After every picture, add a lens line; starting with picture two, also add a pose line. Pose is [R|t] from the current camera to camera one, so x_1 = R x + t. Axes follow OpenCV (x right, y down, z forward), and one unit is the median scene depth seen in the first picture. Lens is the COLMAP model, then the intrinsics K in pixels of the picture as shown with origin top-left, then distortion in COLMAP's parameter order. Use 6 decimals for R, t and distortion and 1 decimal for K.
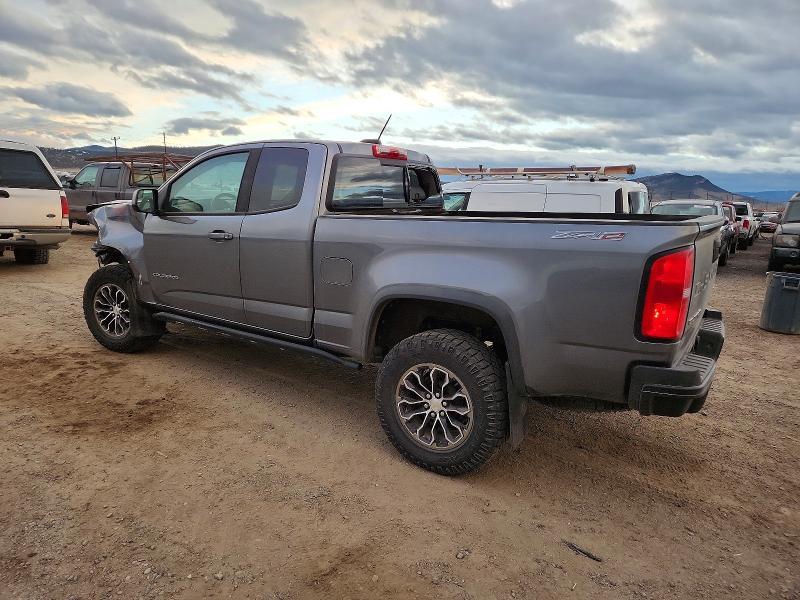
lens RADIAL K [[623.3, 0, 400.0], [0, 623.3, 300.0], [0, 0, 1]] dist [0.033460, -0.012593]
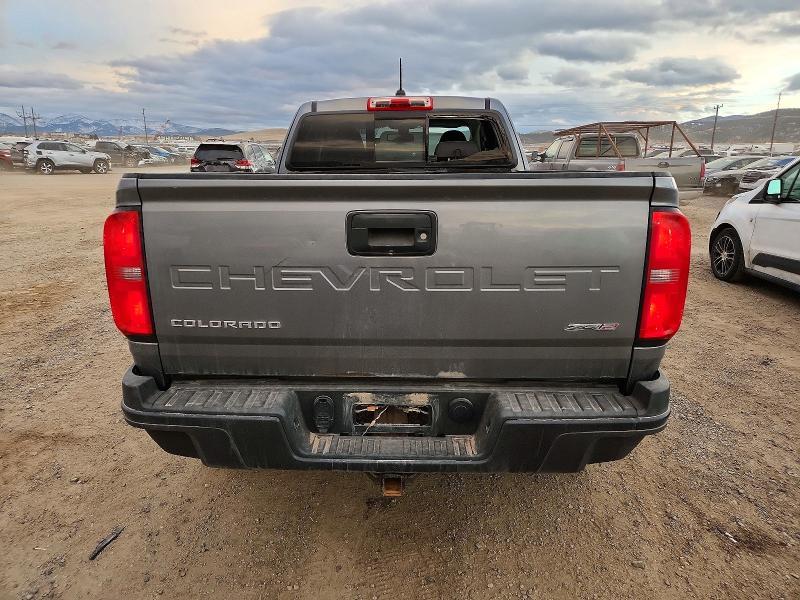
lens RADIAL K [[623.3, 0, 400.0], [0, 623.3, 300.0], [0, 0, 1]] dist [0.033460, -0.012593]
pose [[0.420494, 0.170208, -0.891187, 0.254581], [-0.140632, 0.982602, 0.121311, -0.023282], [0.896330, 0.074319, 0.437115, 0.201812]]
